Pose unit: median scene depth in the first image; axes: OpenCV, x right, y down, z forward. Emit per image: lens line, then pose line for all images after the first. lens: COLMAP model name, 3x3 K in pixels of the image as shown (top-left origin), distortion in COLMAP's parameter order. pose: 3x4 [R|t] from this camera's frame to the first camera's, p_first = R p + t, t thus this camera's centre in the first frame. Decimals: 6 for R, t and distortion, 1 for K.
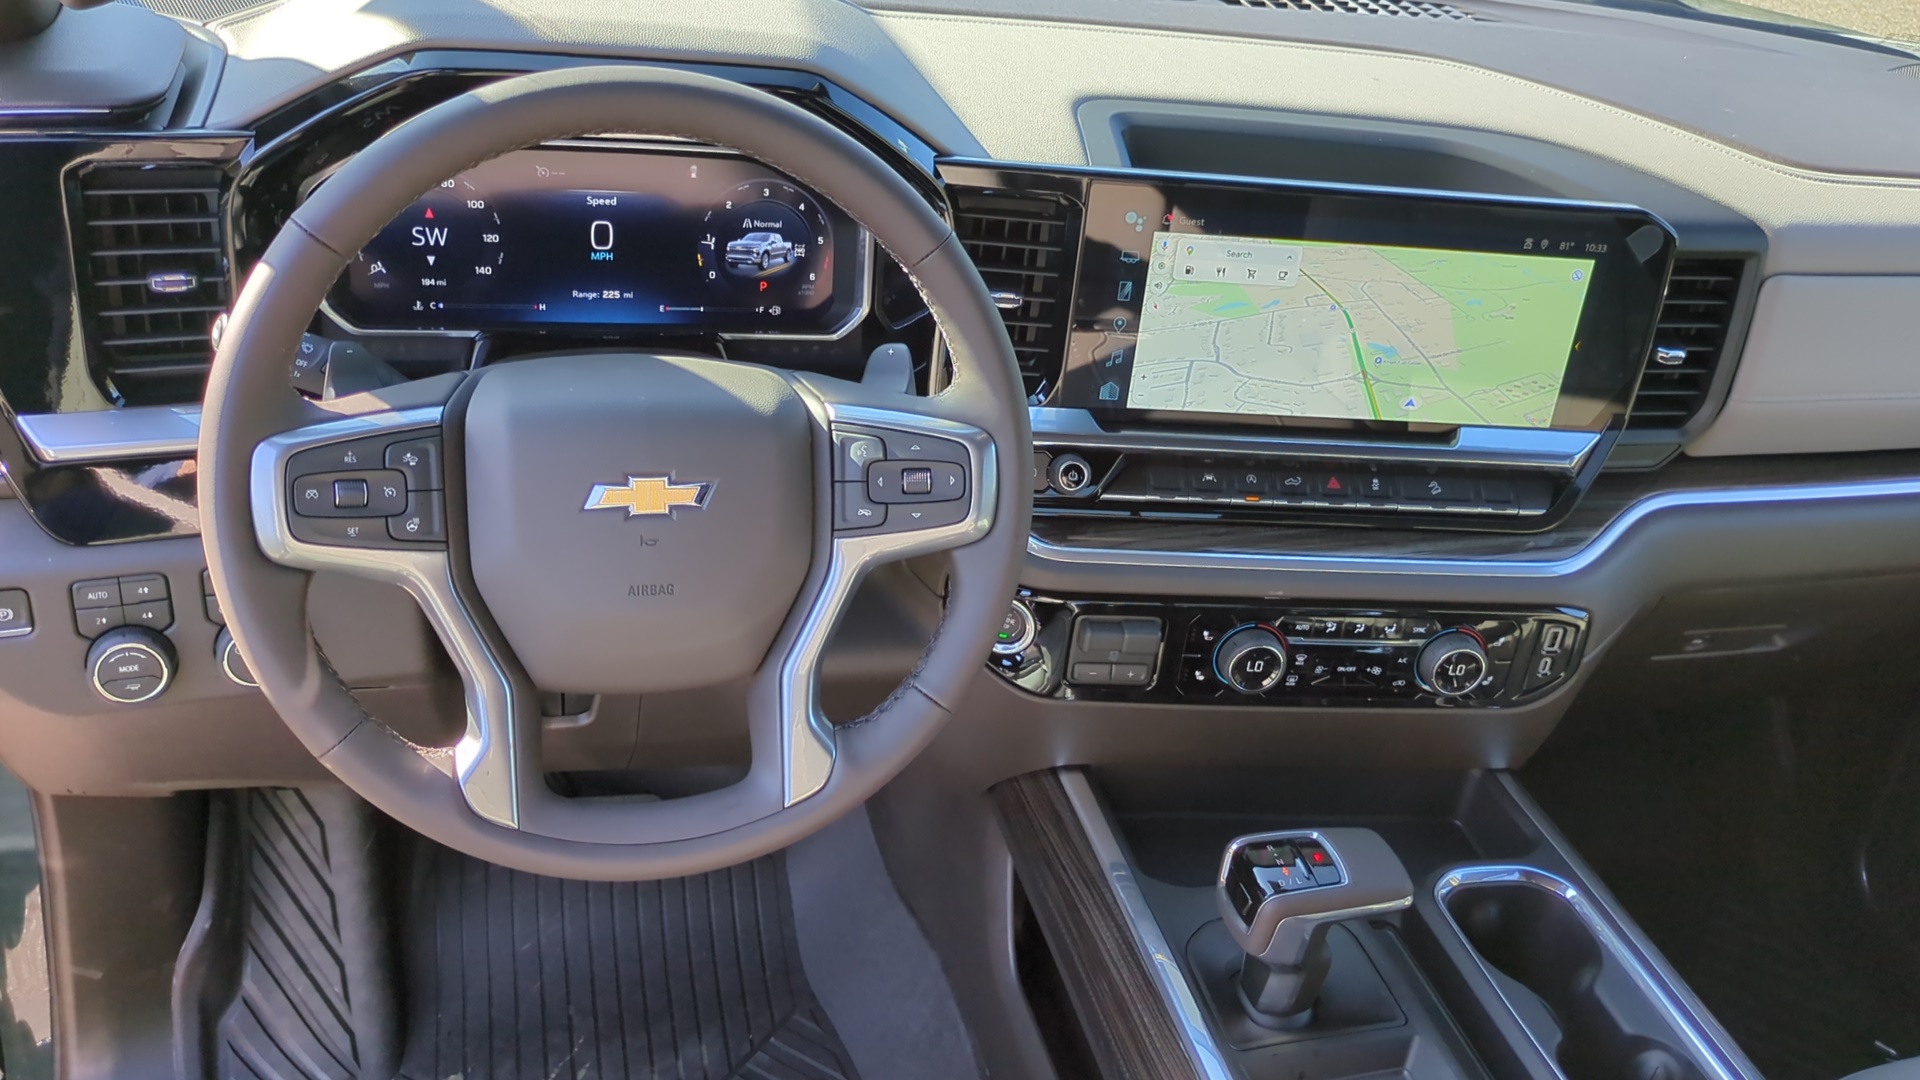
lens RADIAL K [[1647.0, 0, 956.5], [0, 1647.0, 532.2], [0, 0, 1]] dist [0.055780, -0.065109]
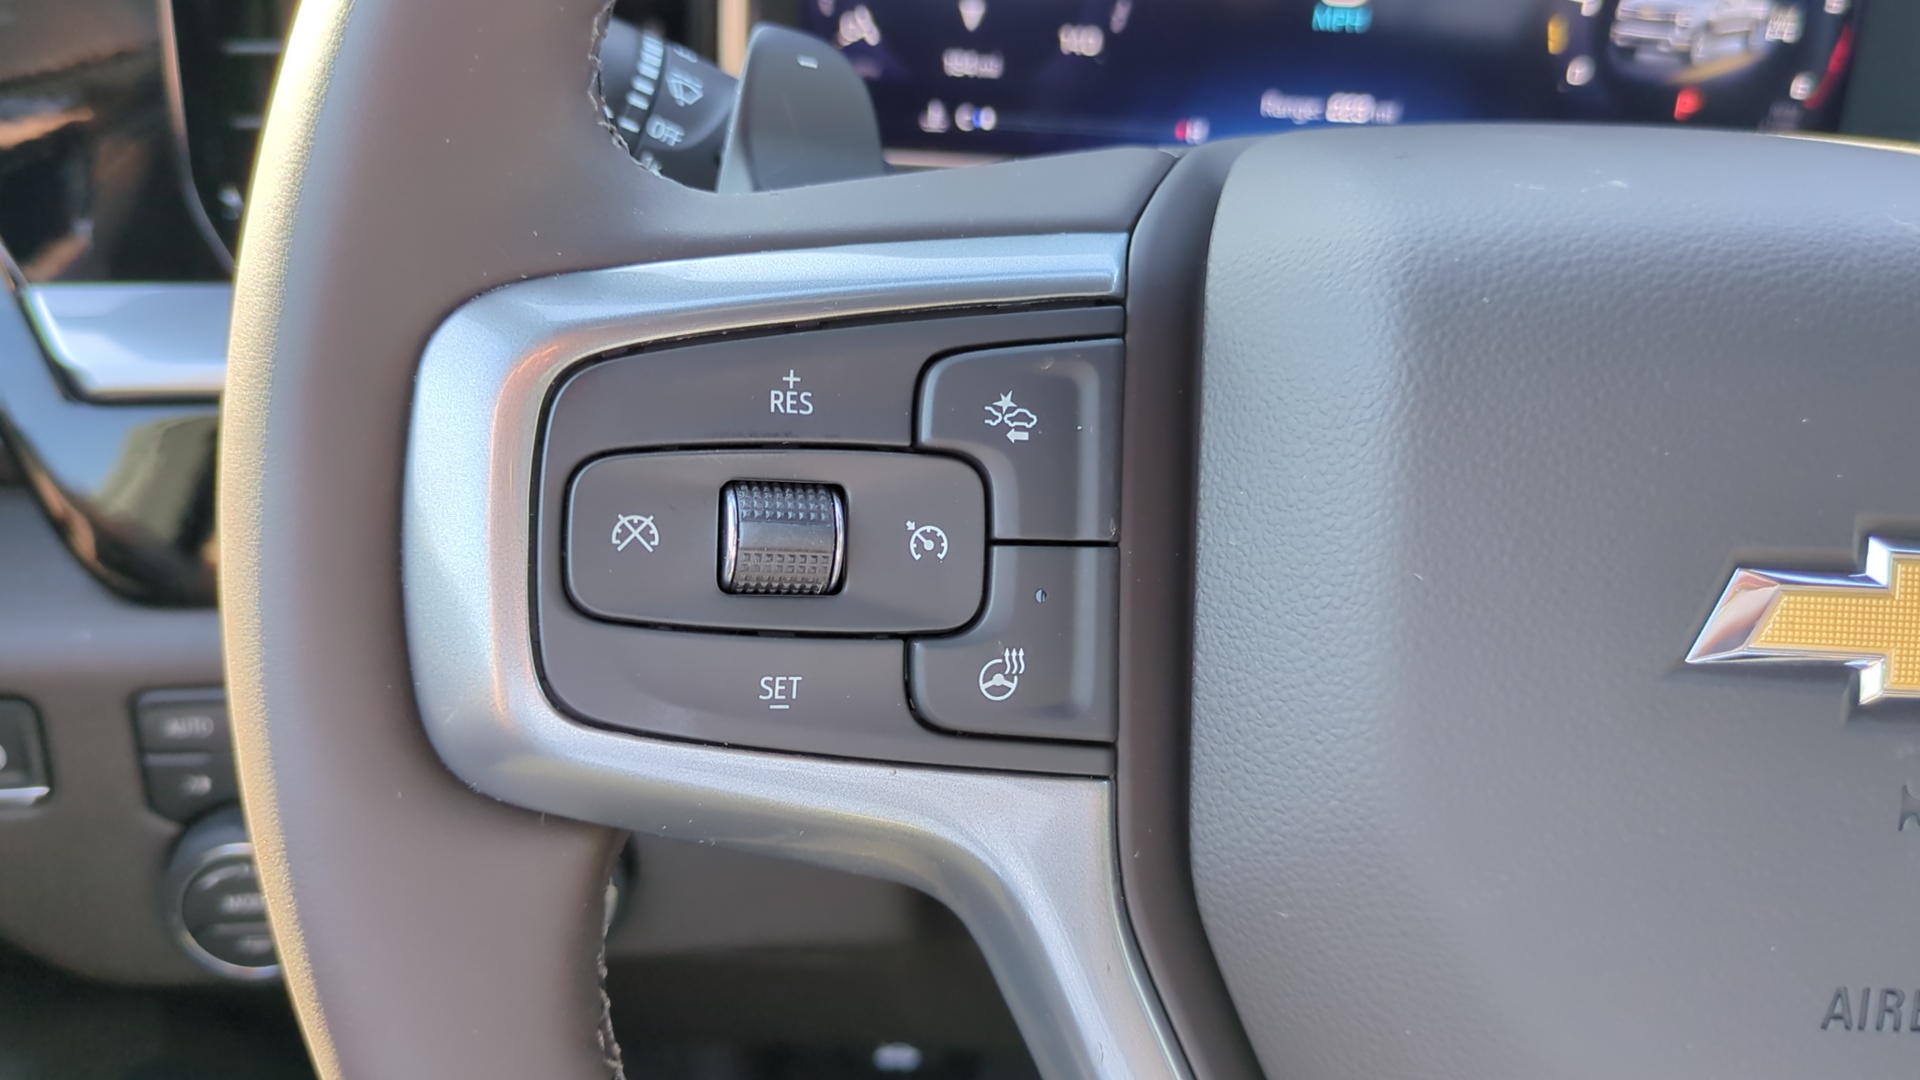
lens RADIAL K [[1647.0, 0, 956.5], [0, 1647.0, 532.2], [0, 0, 1]] dist [0.055780, -0.065109]
pose [[0.971935, 0.067130, -0.225469, -0.197198], [-0.072561, 0.997238, -0.015877, -0.015445], [0.223780, 0.031791, 0.974121, 0.529967]]
